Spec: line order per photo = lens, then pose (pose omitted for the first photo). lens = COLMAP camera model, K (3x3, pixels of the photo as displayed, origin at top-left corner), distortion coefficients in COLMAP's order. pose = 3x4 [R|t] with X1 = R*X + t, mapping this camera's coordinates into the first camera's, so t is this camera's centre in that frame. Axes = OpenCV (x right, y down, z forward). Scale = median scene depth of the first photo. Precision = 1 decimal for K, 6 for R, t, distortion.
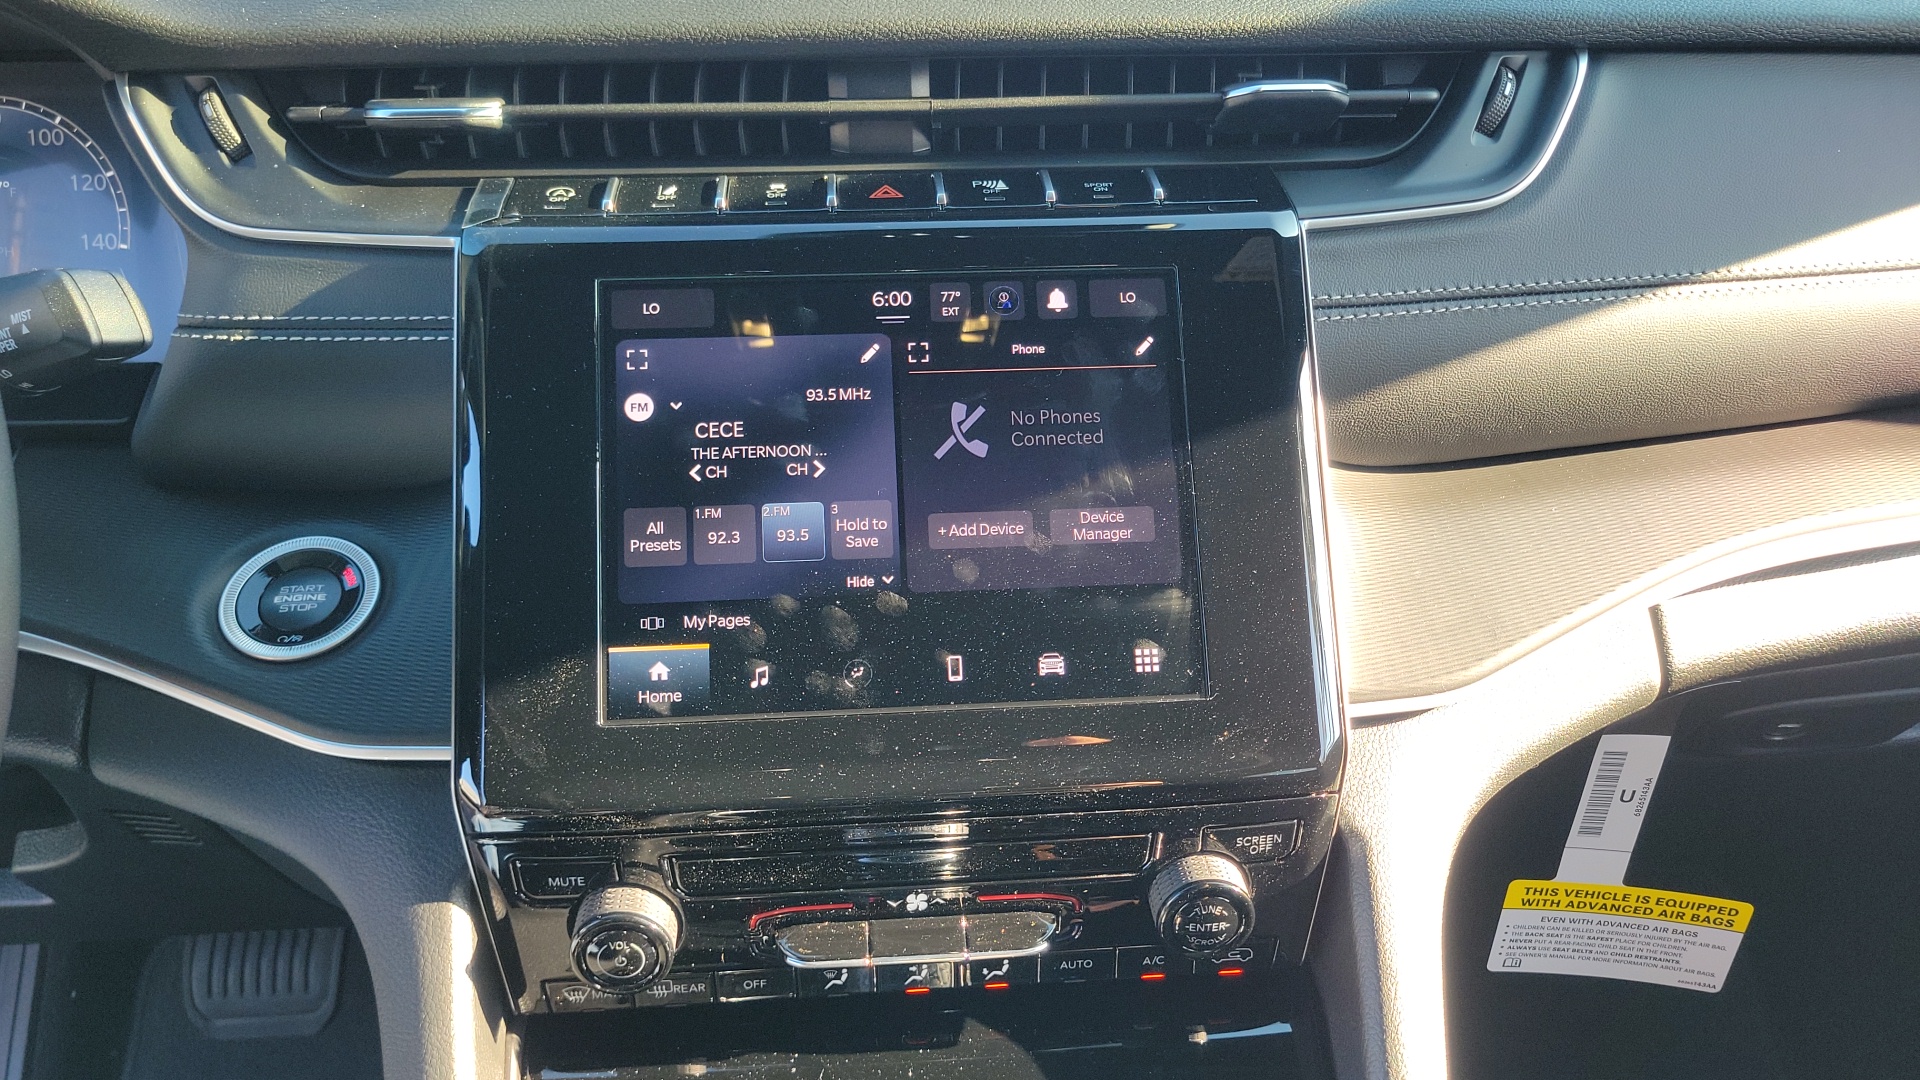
lens RADIAL K [[1439.0, 0, 960.0], [0, 1439.0, 540.0], [0, 0, 1]] dist [0.020736, -0.011802]
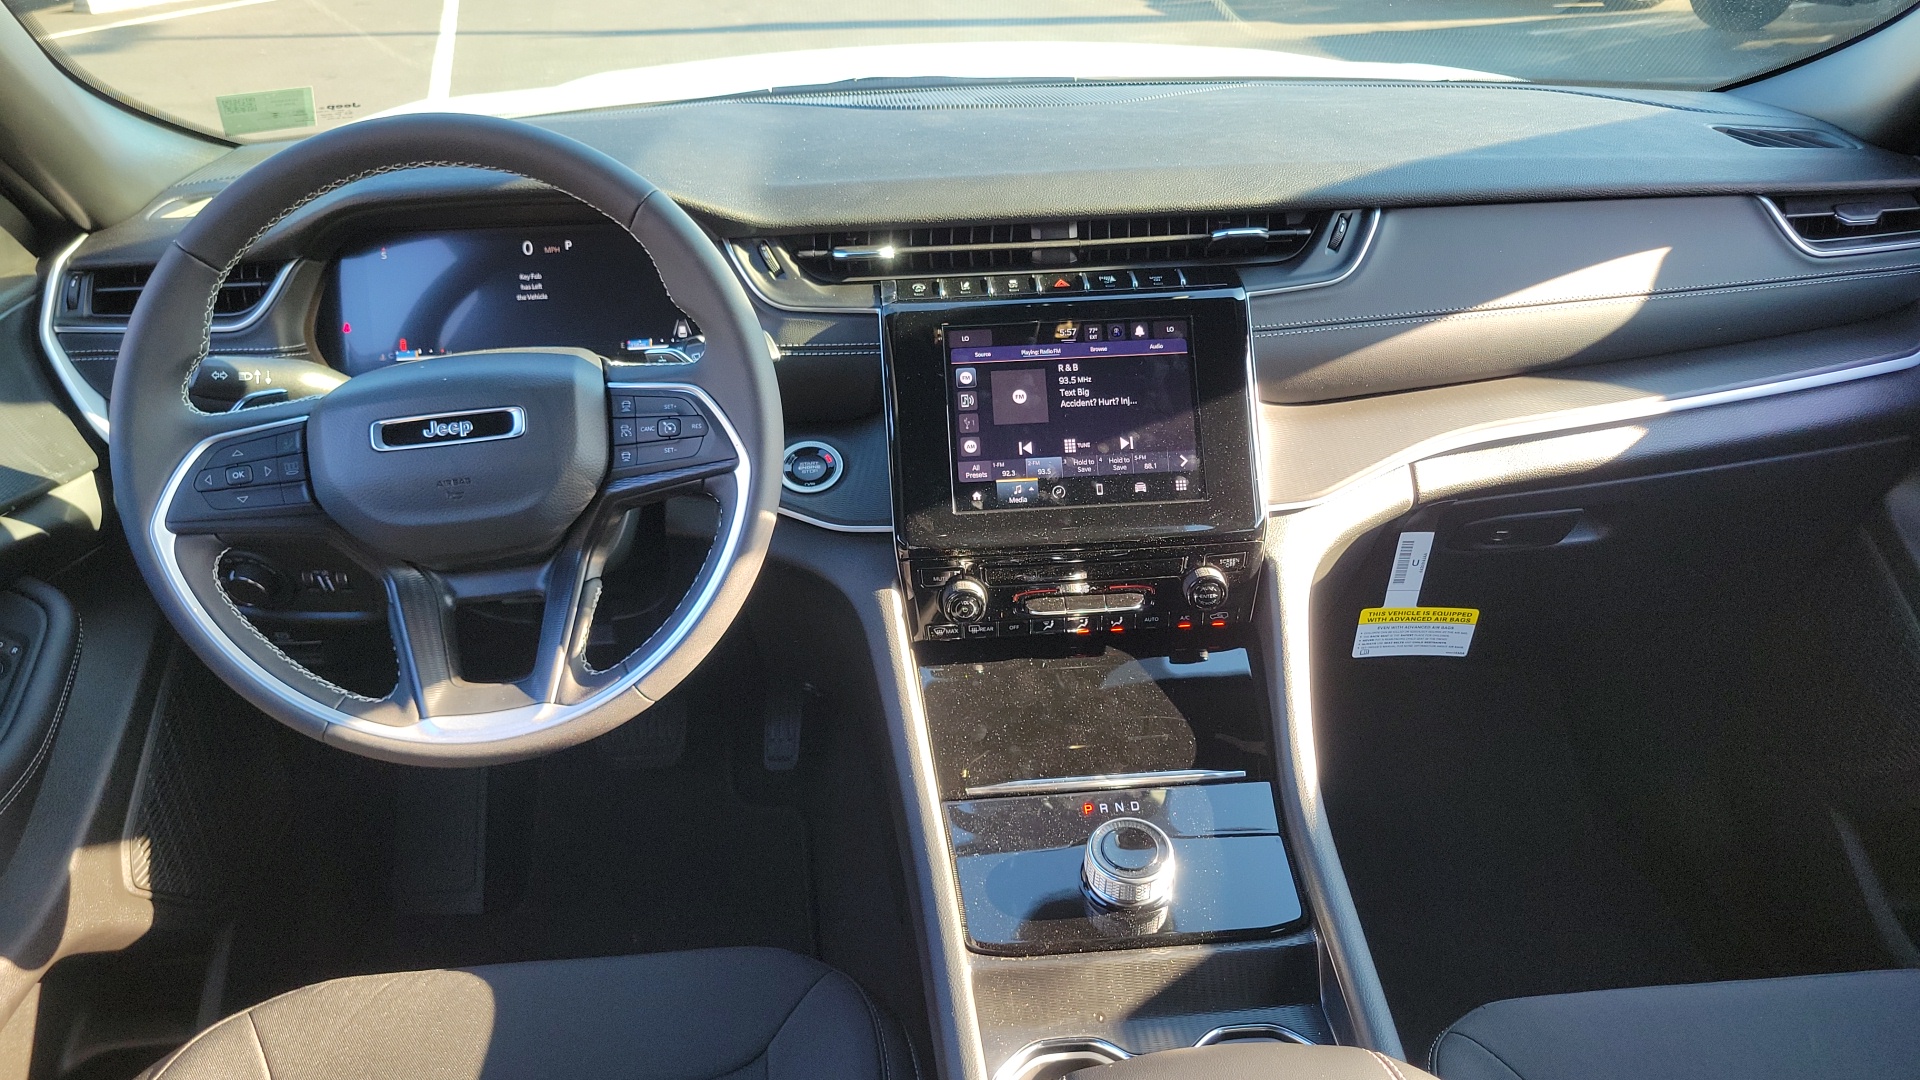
lens RADIAL K [[1439.0, 0, 960.0], [0, 1439.0, 540.0], [0, 0, 1]] dist [0.020736, -0.011802]
pose [[0.999760, -0.016230, -0.014734, -0.184805], [0.016549, 0.999626, 0.021765, 0.108471], [0.014376, -0.022004, 0.999655, -1.268991]]
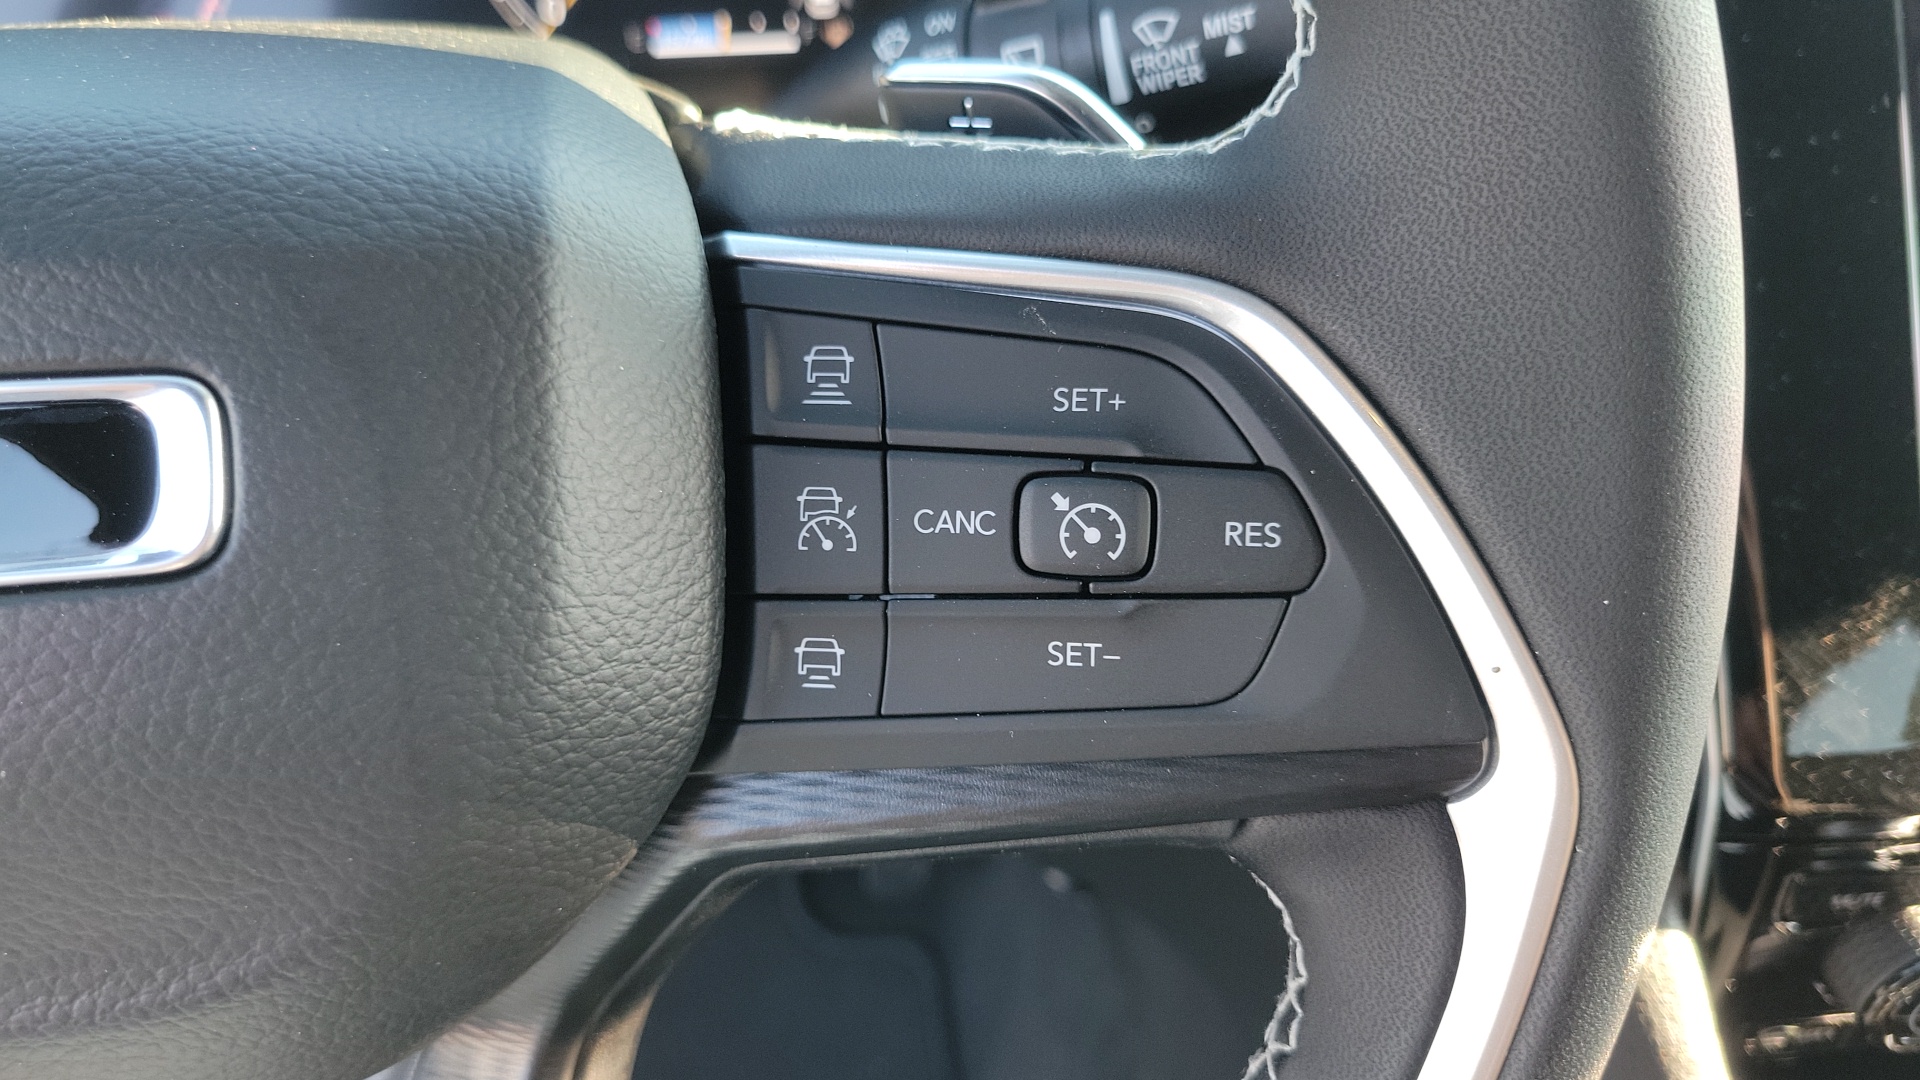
lens RADIAL K [[1439.0, 0, 960.0], [0, 1439.0, 540.0], [0, 0, 1]] dist [0.020736, -0.011802]
pose [[0.998461, 0.043539, 0.034338, -0.641784], [-0.048538, 0.985664, 0.161586, -0.056626], [-0.026810, -0.163004, 0.986261, 0.331151]]
